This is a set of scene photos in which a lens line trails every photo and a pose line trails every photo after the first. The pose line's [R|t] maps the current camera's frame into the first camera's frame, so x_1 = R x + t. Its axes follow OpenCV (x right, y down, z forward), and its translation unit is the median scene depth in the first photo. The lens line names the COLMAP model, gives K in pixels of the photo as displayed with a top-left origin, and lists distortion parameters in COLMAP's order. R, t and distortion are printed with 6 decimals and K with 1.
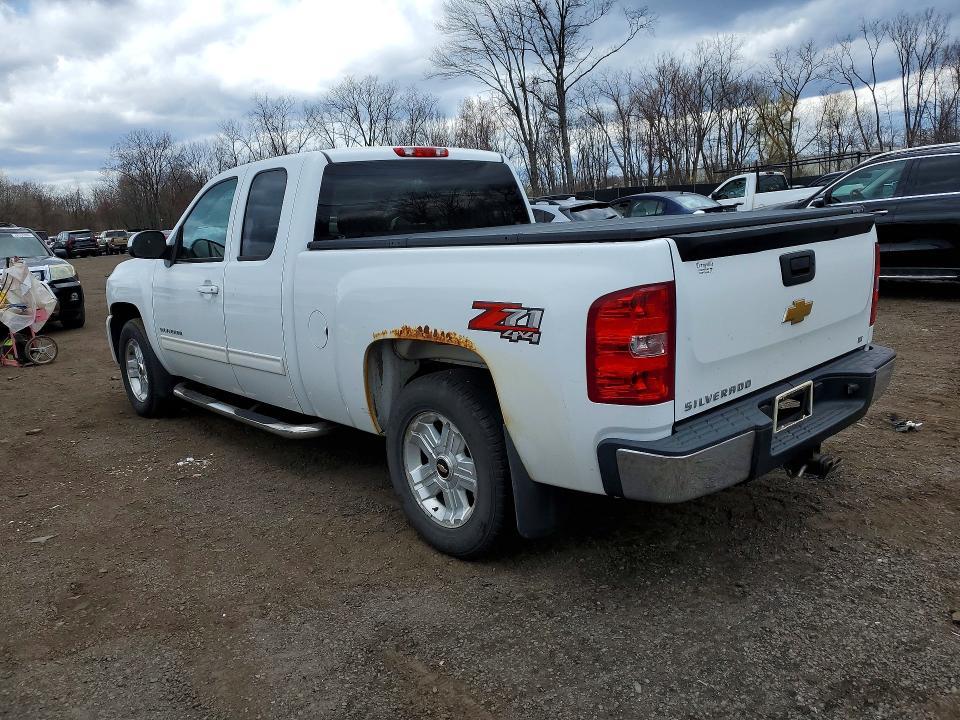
lens RADIAL K [[779.9, 0, 480.0], [0, 779.9, 360.0], [0, 0, 1]] dist [0.010902, 0.007091]
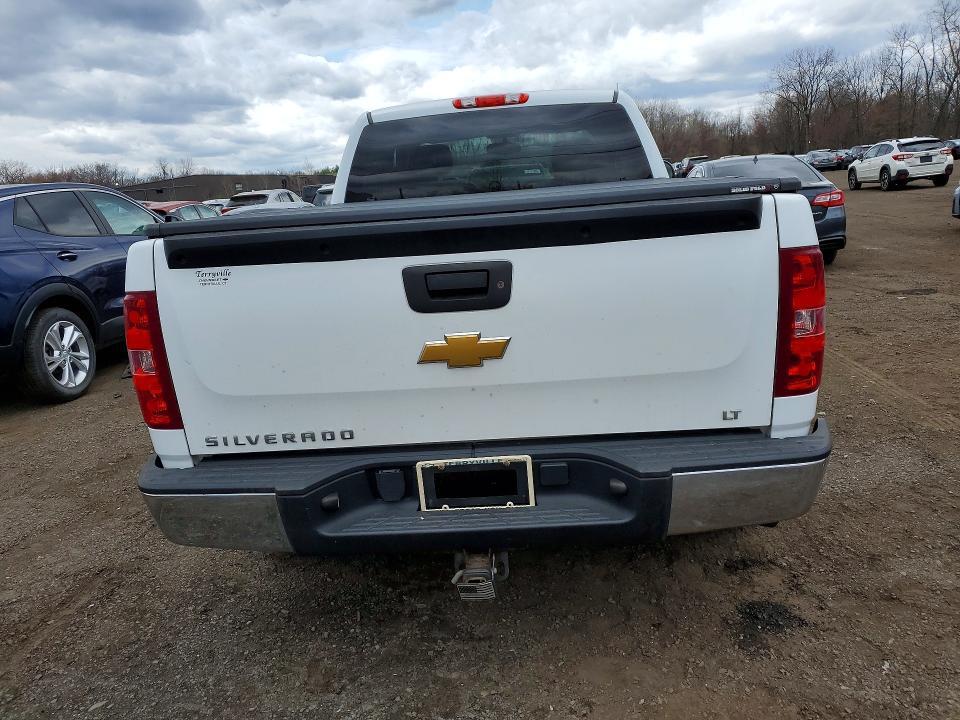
lens RADIAL K [[766.6, 0, 479.6], [0, 766.6, 387.3], [0, 0, 1]] dist [0.010901, 0.006654]
pose [[0.680376, 0.202450, -0.704346, 0.592691], [-0.106721, 0.978212, 0.178077, -0.100732], [0.725051, -0.045991, 0.687158, 0.370596]]
